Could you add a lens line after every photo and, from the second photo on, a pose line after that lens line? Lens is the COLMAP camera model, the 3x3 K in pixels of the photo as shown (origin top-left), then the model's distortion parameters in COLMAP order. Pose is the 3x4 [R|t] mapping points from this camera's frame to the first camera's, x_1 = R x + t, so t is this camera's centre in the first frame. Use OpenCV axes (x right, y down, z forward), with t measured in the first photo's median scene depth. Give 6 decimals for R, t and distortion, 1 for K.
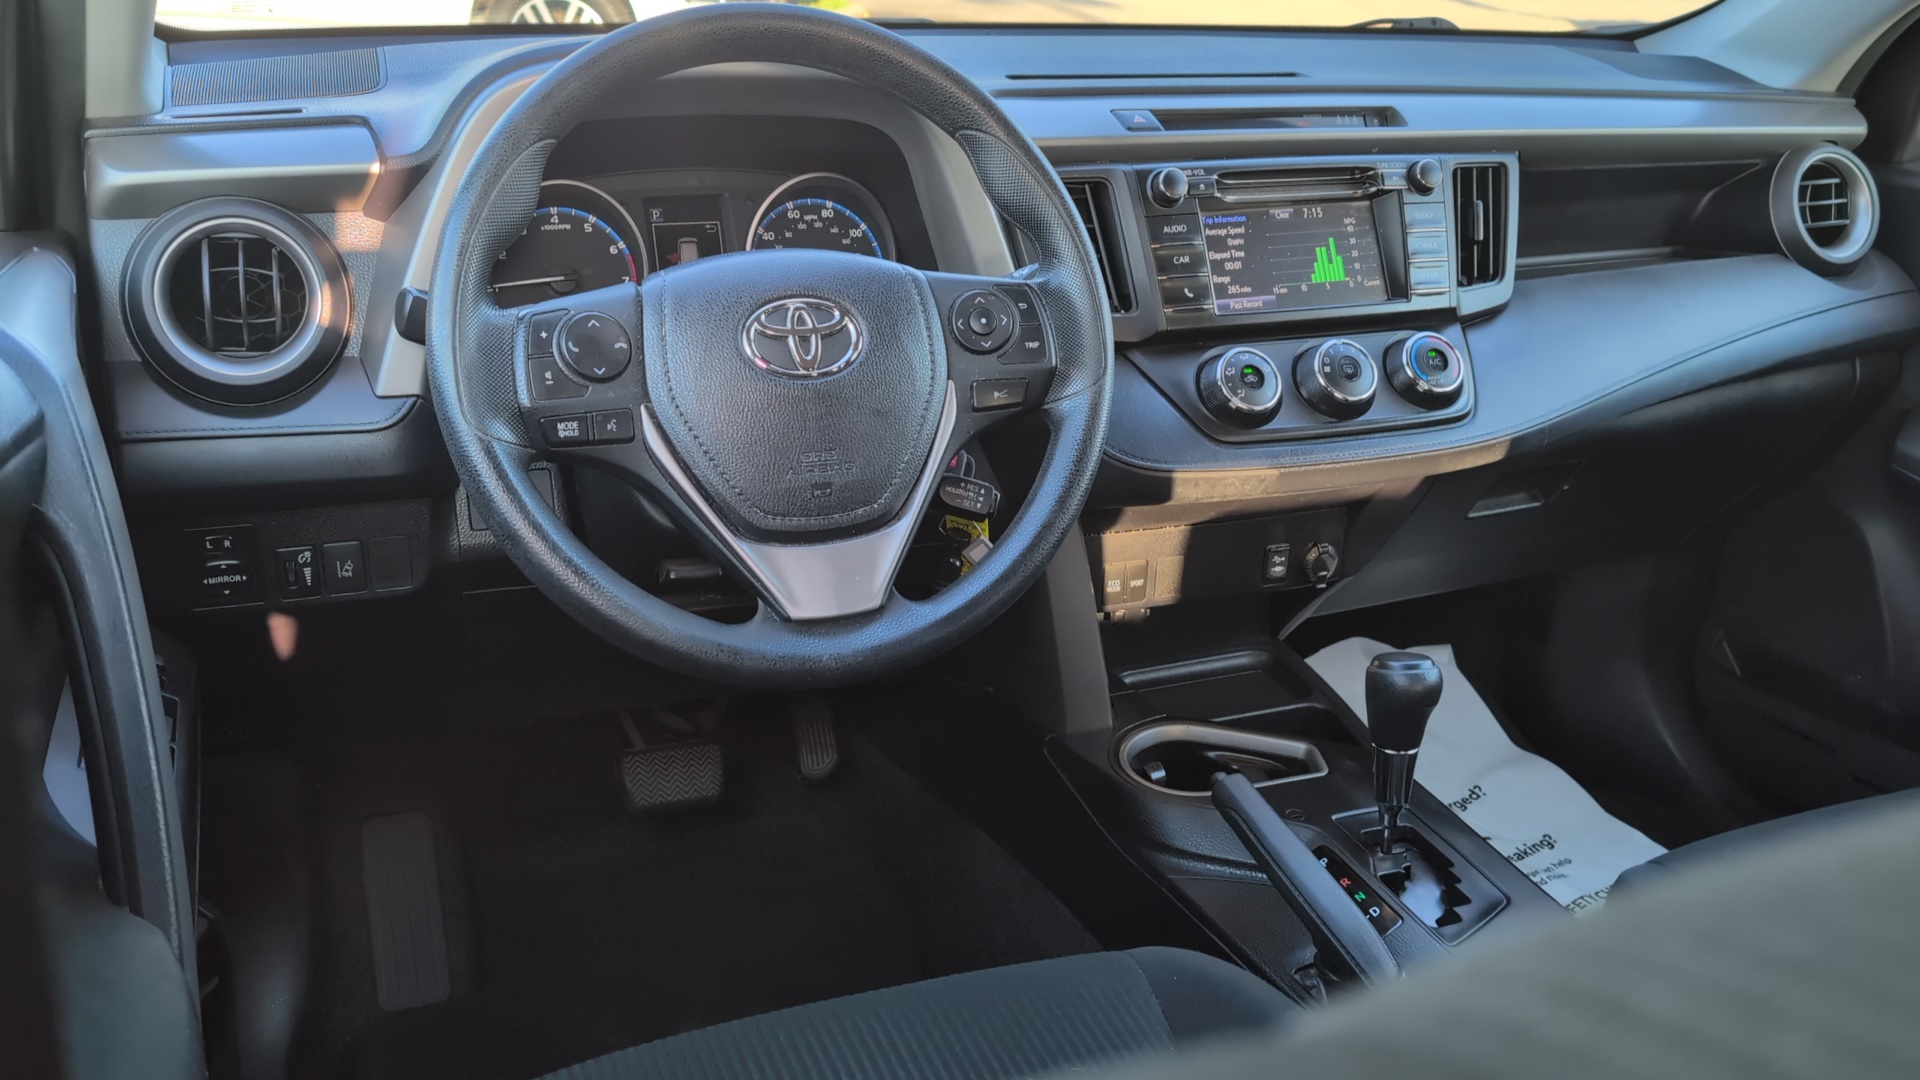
lens RADIAL K [[1585.1, 0, 971.4], [0, 1585.1, 544.2], [0, 0, 1]] dist [0.014155, -0.017954]
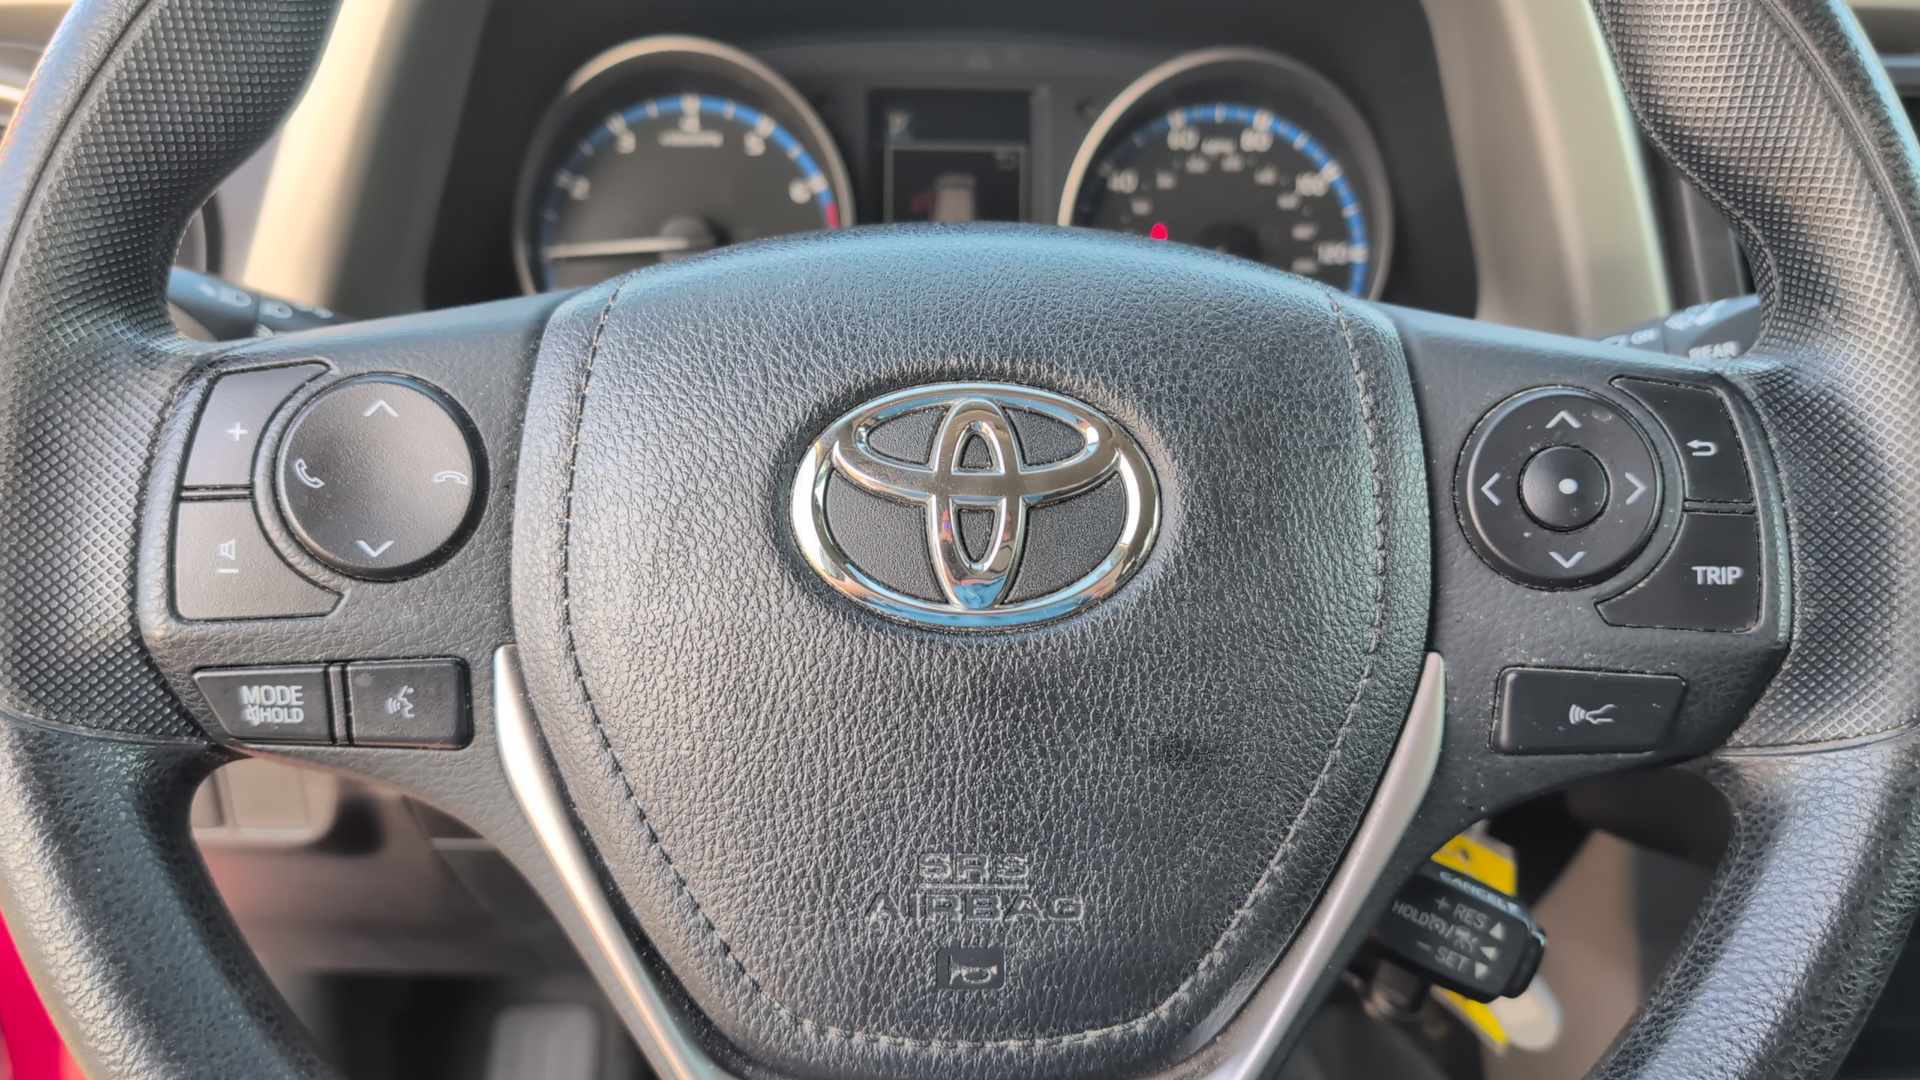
lens RADIAL K [[1585.1, 0, 971.4], [0, 1585.1, 544.2], [0, 0, 1]] dist [0.014155, -0.017954]
pose [[0.934847, 0.134183, -0.328718, 0.002167], [-0.121094, 0.990822, 0.060073, -0.132820], [0.333762, -0.016353, 0.942516, 0.647159]]
